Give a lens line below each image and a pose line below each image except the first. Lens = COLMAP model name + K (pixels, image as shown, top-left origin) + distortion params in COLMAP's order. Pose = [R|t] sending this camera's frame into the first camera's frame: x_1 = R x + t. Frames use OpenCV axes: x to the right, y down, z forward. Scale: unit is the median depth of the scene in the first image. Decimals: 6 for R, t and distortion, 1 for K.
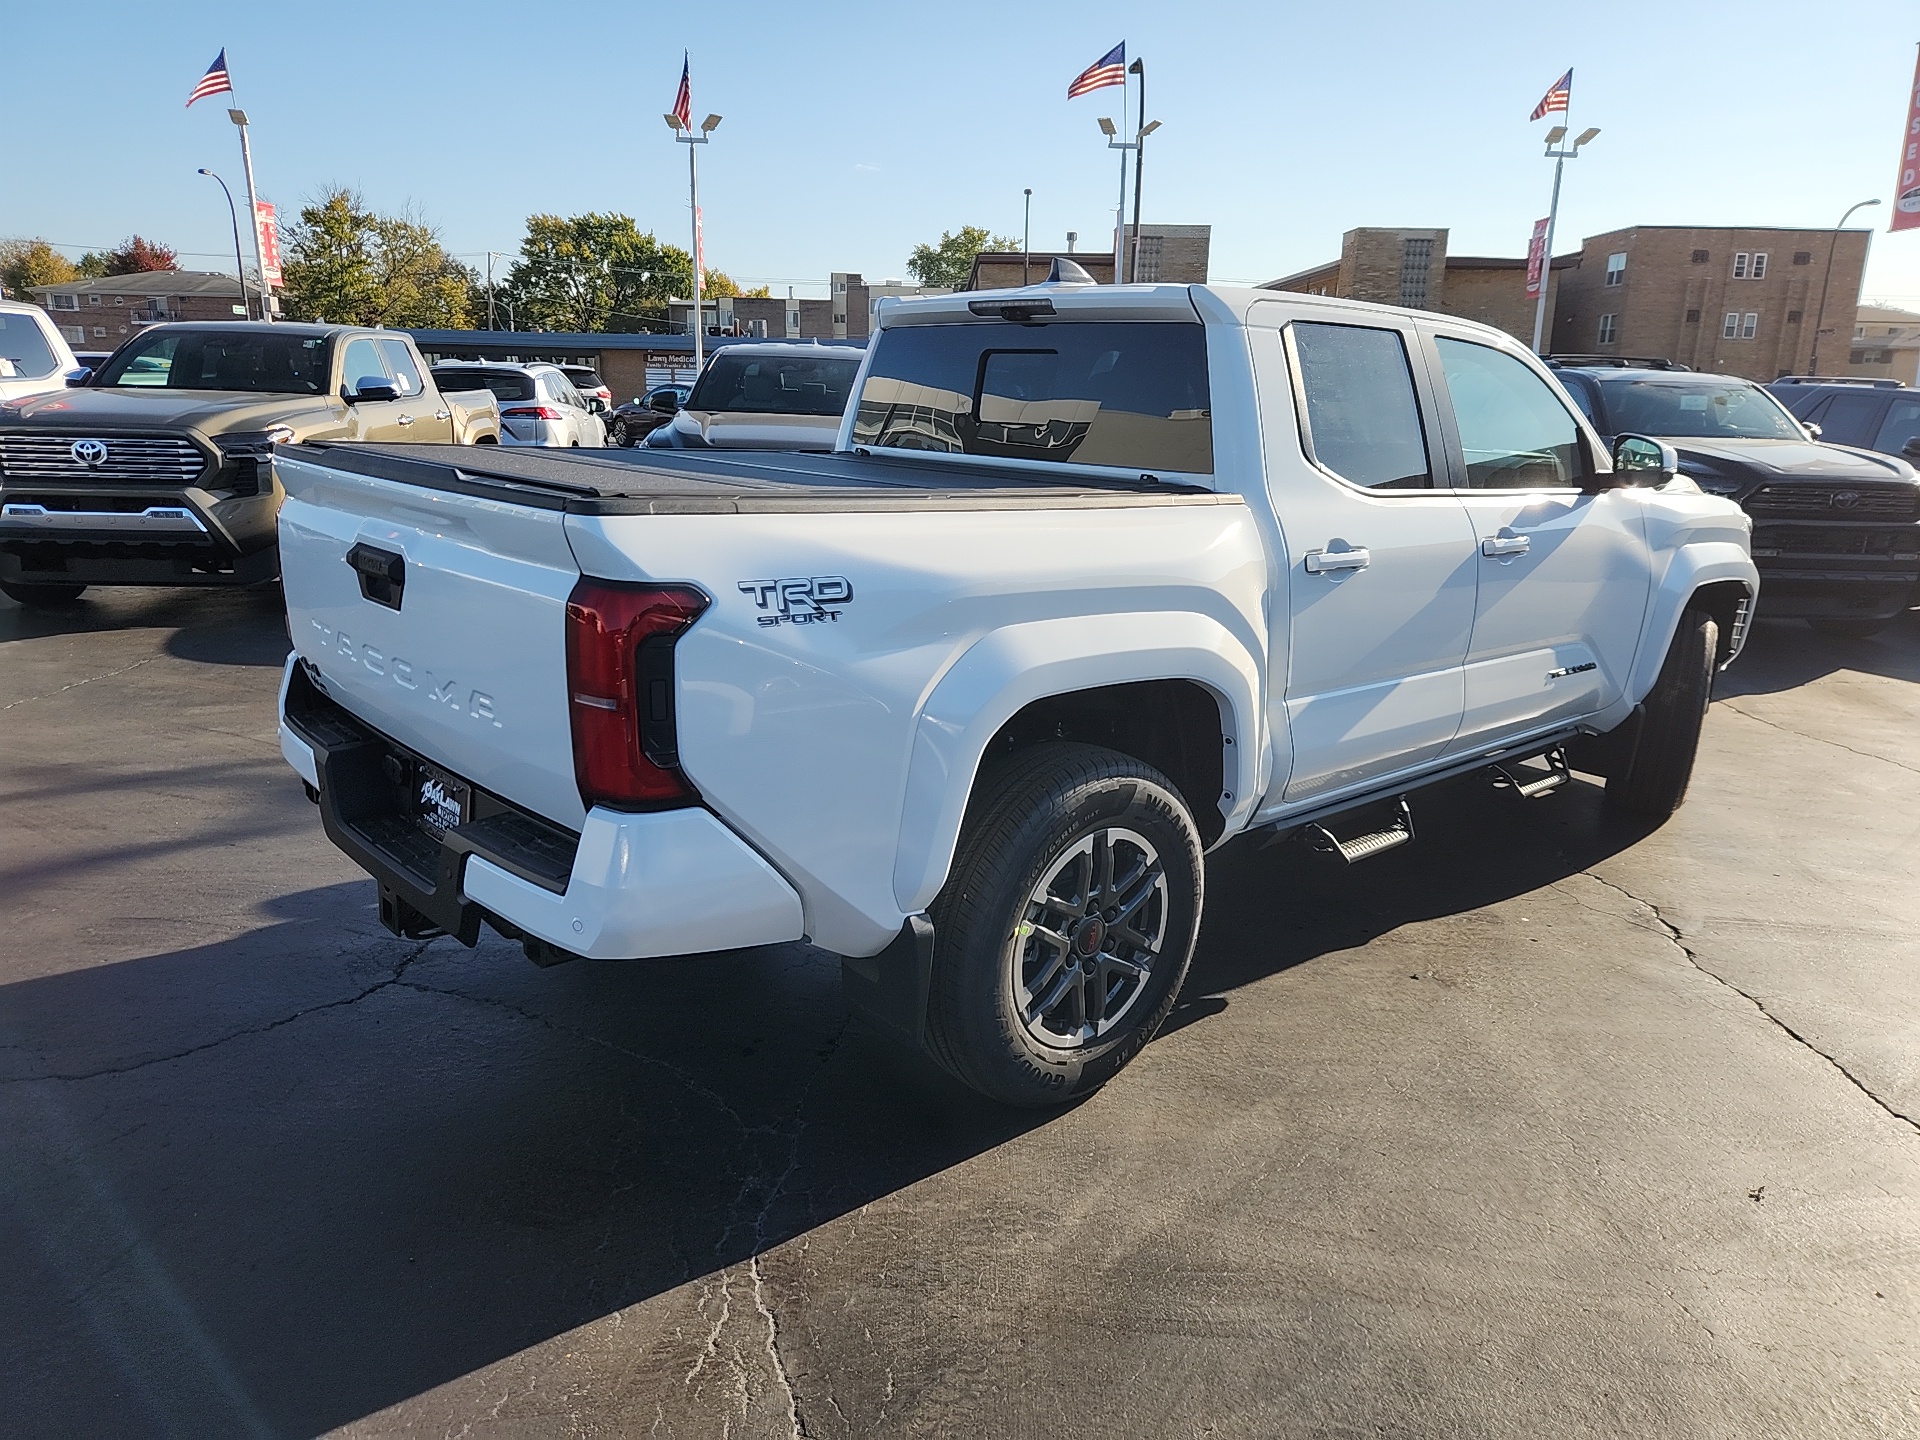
lens RADIAL K [[1299.4, 0, 960.0], [0, 1299.4, 720.0], [0, 0, 1]] dist [0.078274, -0.064918]
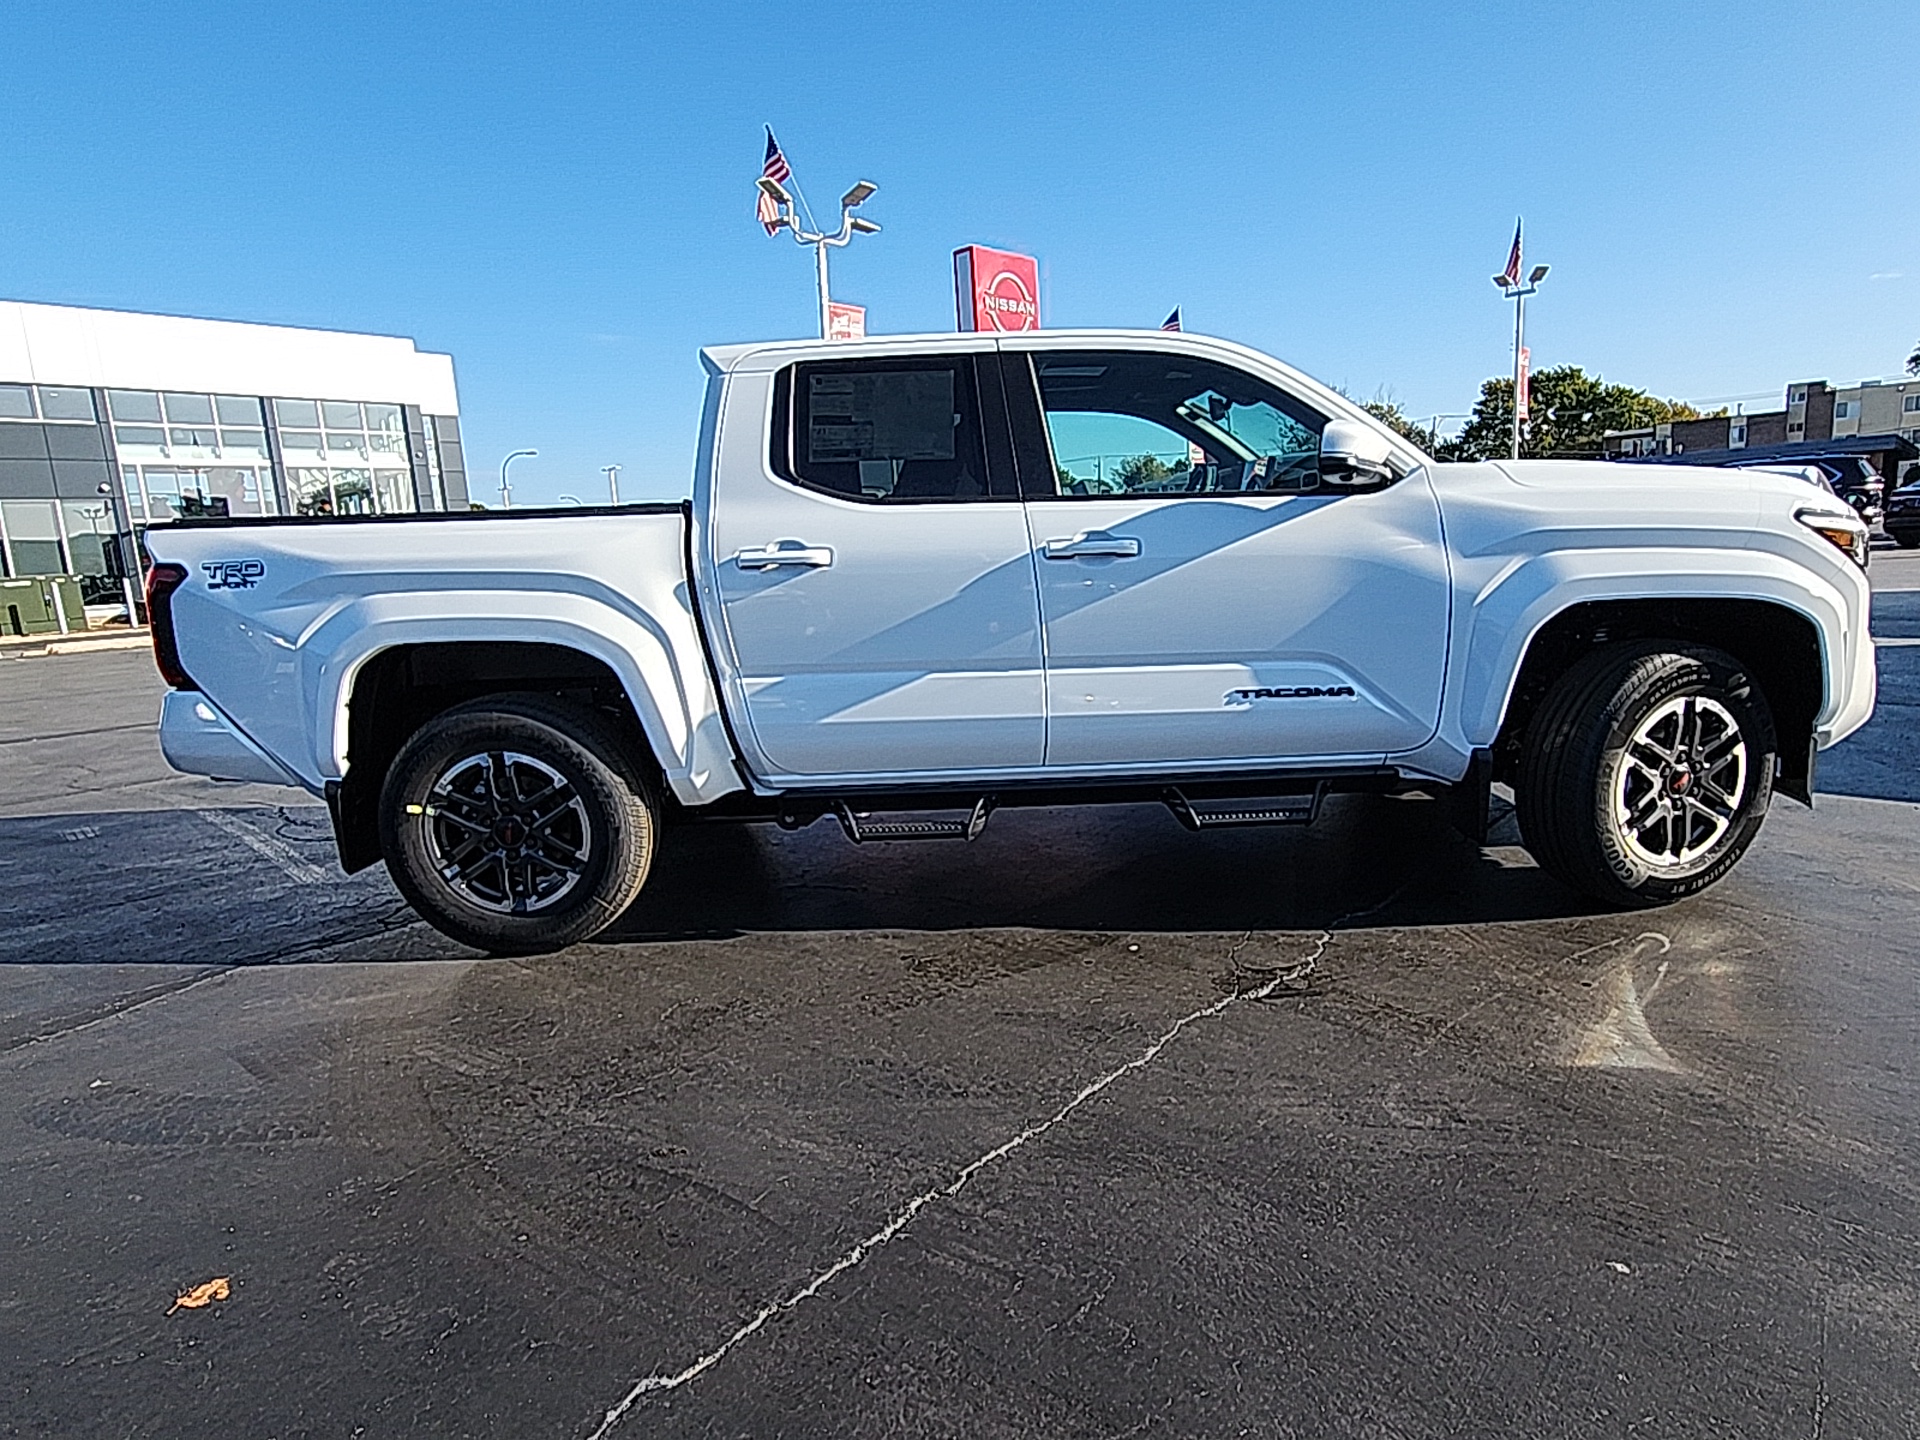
lens RADIAL K [[1046.1, 0, 960.0], [0, 1046.1, 720.0], [0, 0, 1]] dist [-0.006628, 0.000090]
pose [[0.712819, 0.053100, -0.699335, 0.985208], [-0.100295, 0.994599, -0.026709, 0.026050], [0.694140, 0.089179, 0.714295, 0.443374]]
